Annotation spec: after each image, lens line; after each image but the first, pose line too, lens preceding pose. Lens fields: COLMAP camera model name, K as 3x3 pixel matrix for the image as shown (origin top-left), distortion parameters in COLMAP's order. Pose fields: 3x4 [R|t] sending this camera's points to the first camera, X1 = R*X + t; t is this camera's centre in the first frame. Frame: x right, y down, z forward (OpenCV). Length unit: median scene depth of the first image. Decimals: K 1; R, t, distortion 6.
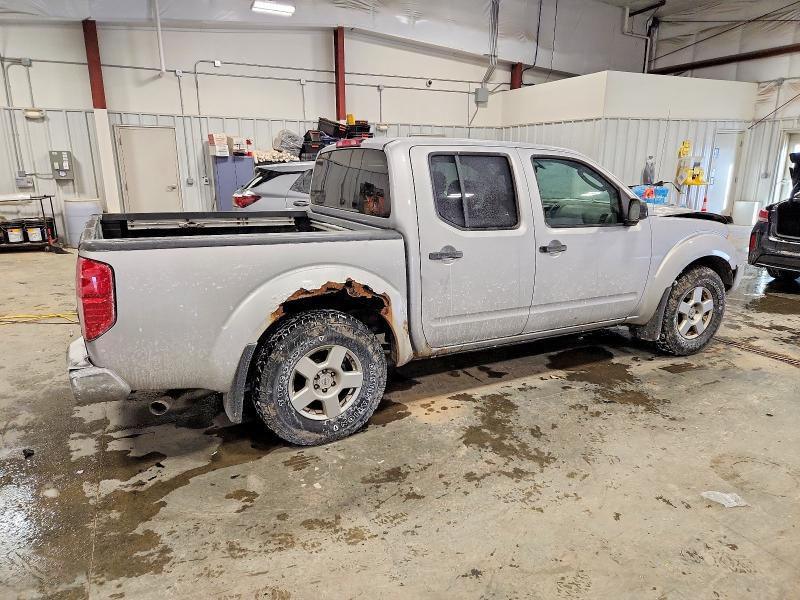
lens RADIAL K [[532.9, 0, 403.4], [0, 532.9, 294.6], [0, 0, 1]] dist [0.089992, -0.076139]
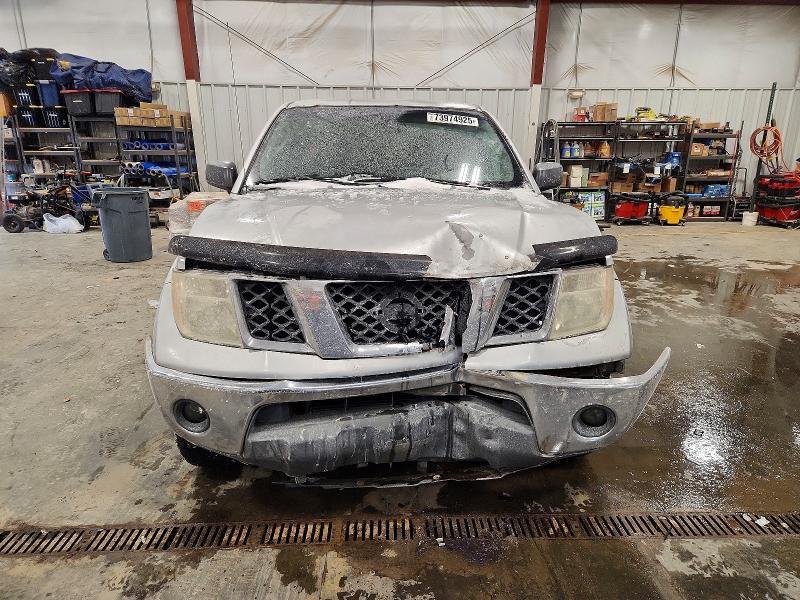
lens RADIAL K [[527.7, 0, 400.0], [0, 527.7, 300.0], [0, 0, 1]] dist [0.032085, 0.000348]
pose [[-0.407730, 0.255687, -0.876573, 1.014414], [-0.217326, 0.905233, 0.365133, -0.325223], [0.886863, 0.339377, -0.313523, 1.469510]]
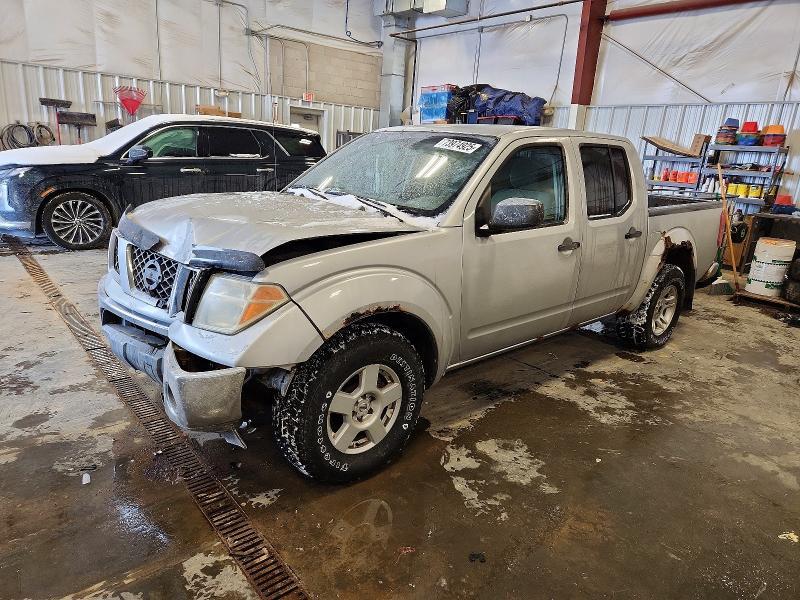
lens RADIAL K [[532.9, 0, 403.4], [0, 532.9, 294.6], [0, 0, 1]] dist [0.089992, -0.076139]
pose [[-0.968601, 0.009848, -0.248425, 0.493307], [-0.112854, 0.872925, 0.474622, -0.476639], [0.221530, 0.487755, -0.844405, 1.967421]]
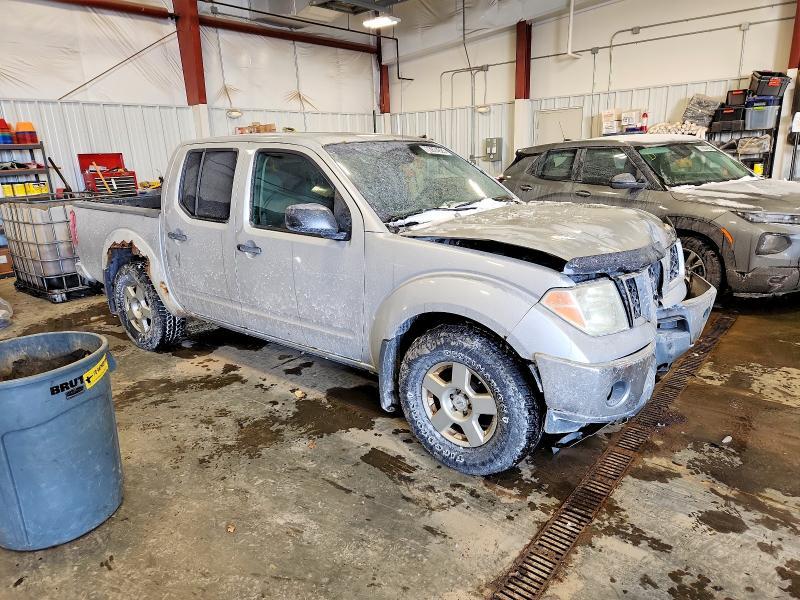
lens RADIAL K [[530.7, 0, 400.0], [0, 530.7, 300.0], [0, 0, 1]] dist [0.091338, -0.091618]
pose [[0.406128, 0.232321, -0.883791, 1.109504], [-0.178323, 0.968699, 0.172696, -0.186892], [0.896248, 0.087464, 0.434844, 0.744093]]
